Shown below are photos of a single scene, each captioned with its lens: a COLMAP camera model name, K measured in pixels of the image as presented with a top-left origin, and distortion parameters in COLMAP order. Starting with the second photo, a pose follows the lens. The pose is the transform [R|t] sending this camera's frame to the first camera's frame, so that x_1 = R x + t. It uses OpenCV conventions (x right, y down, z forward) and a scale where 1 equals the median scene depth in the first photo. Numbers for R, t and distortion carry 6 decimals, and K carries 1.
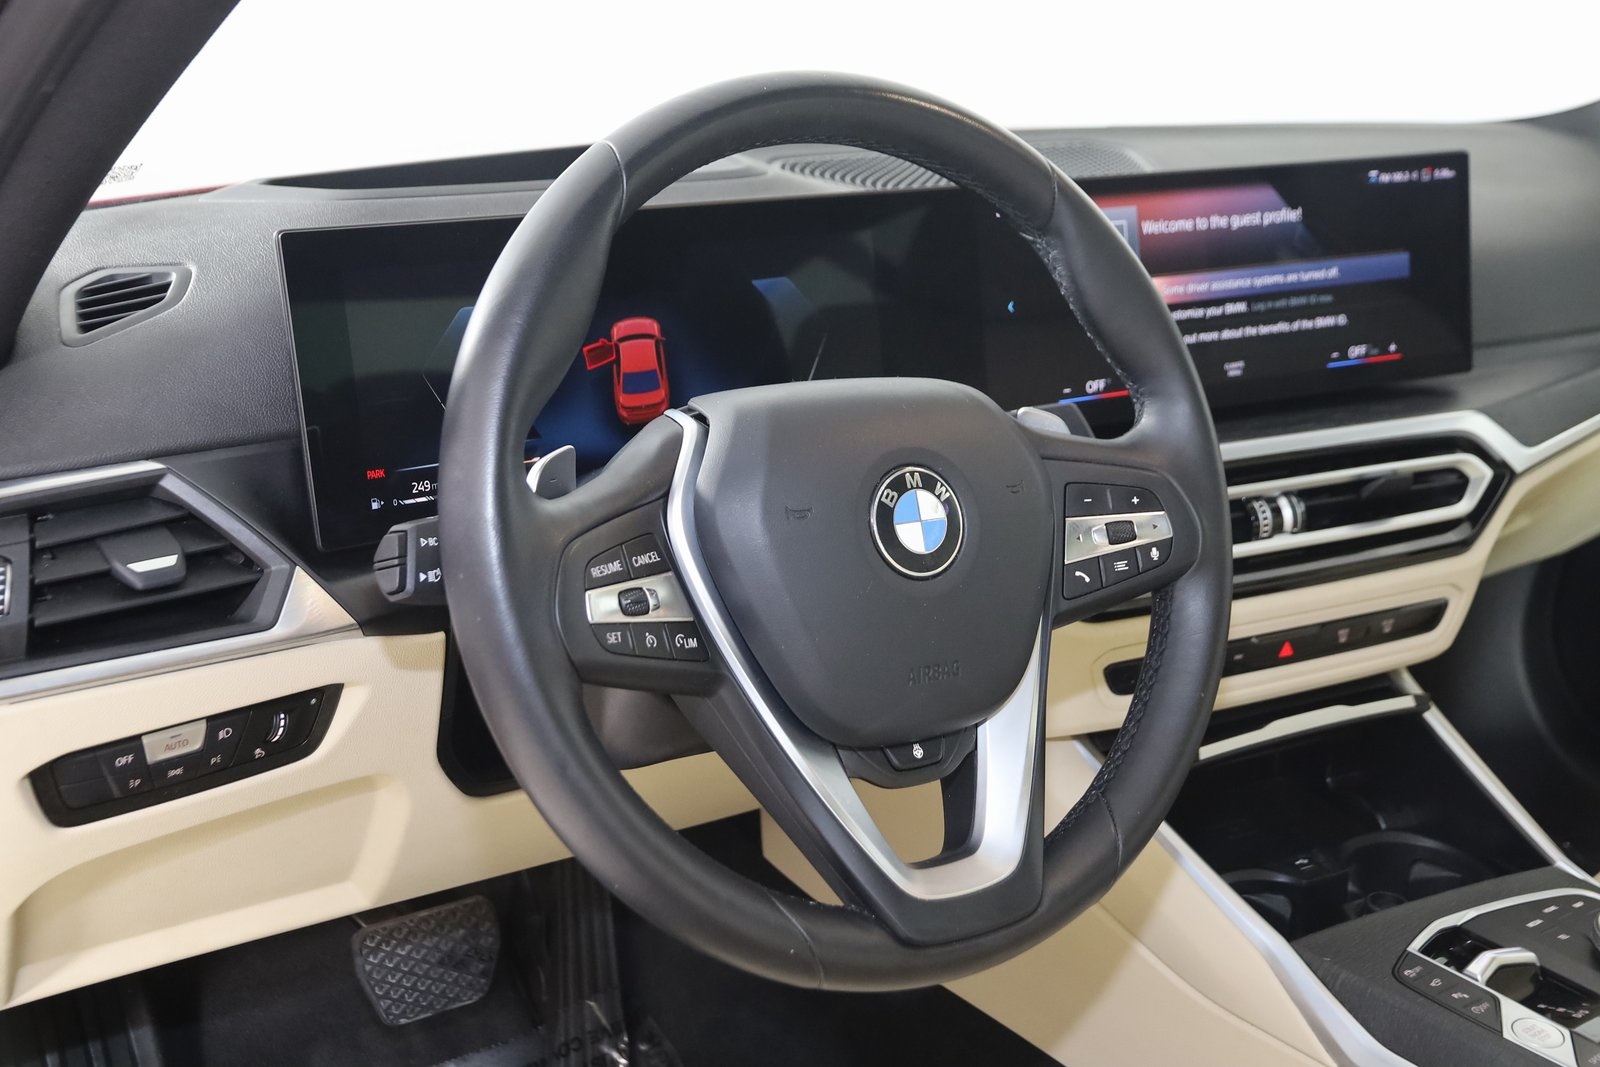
lens RADIAL K [[1779.6, 0, 800.0], [0, 1779.6, 533.5], [0, 0, 1]] dist [0.016710, 0.051638]
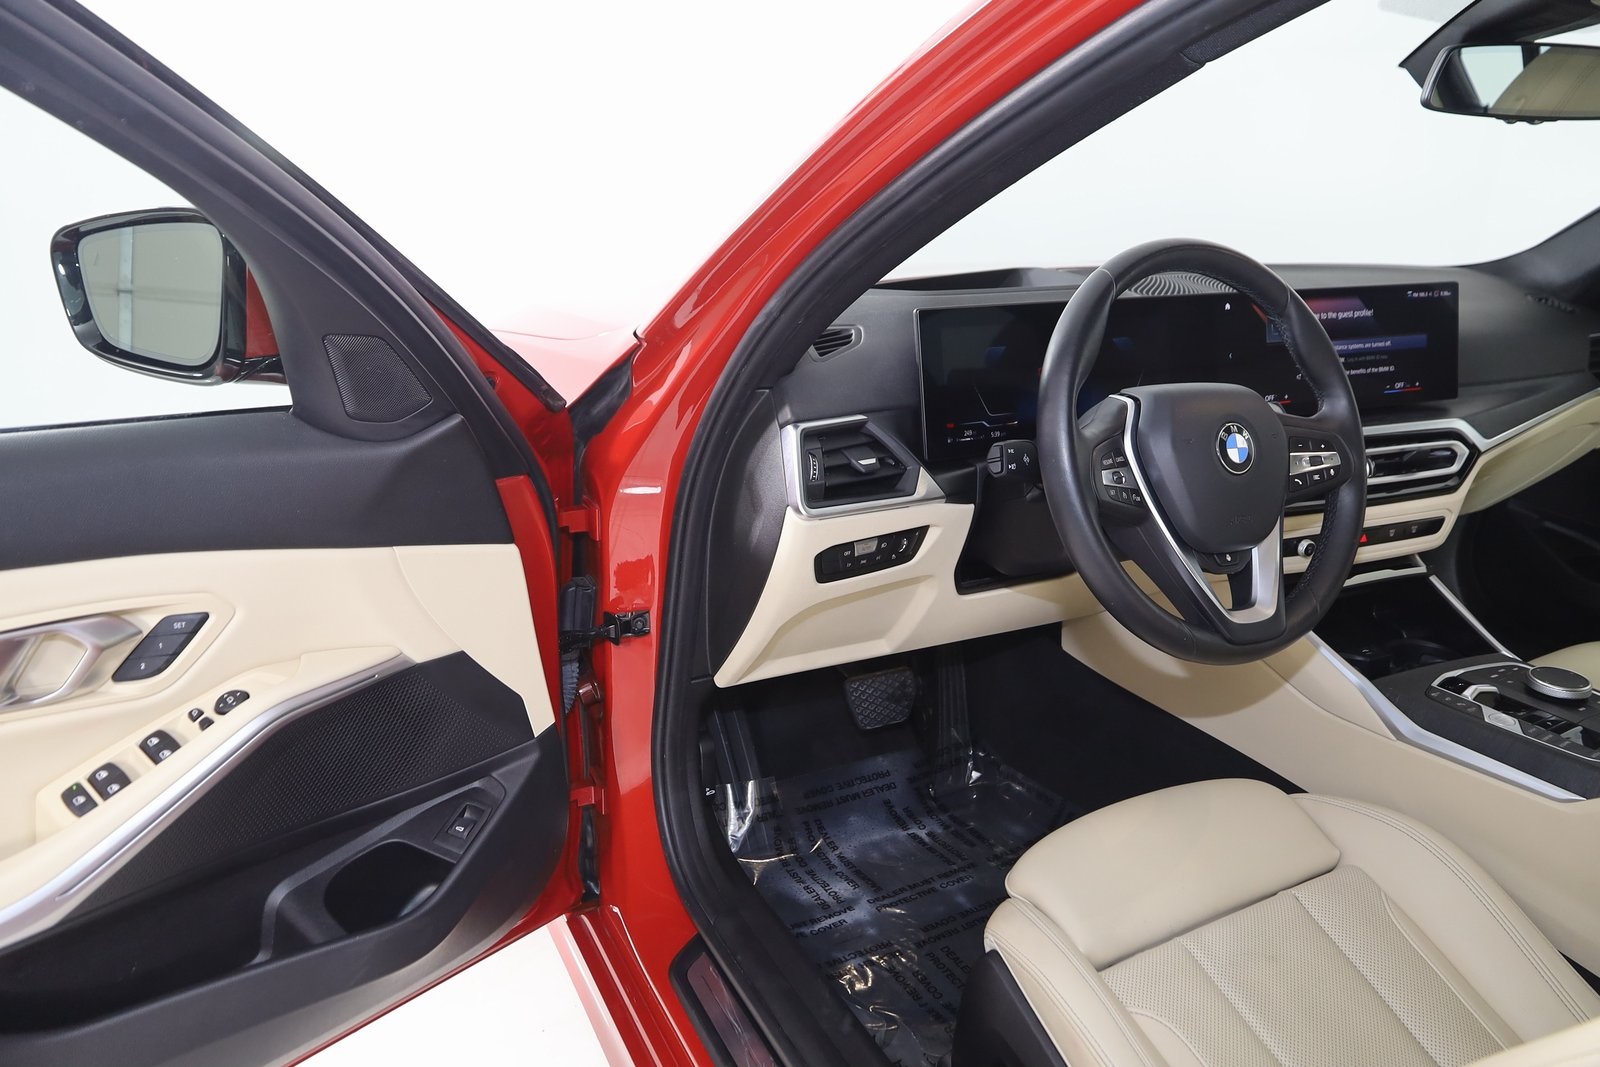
lens RADIAL K [[1129.6, 0, 805.1], [0, 1129.6, 517.3], [0, 0, 1]] dist [-0.121609, 0.080086]
pose [[0.992823, 0.027390, -0.116410, -0.213648], [-0.027344, 0.999624, 0.001994, 0.064808], [0.116421, 0.001203, 0.993199, -0.282365]]
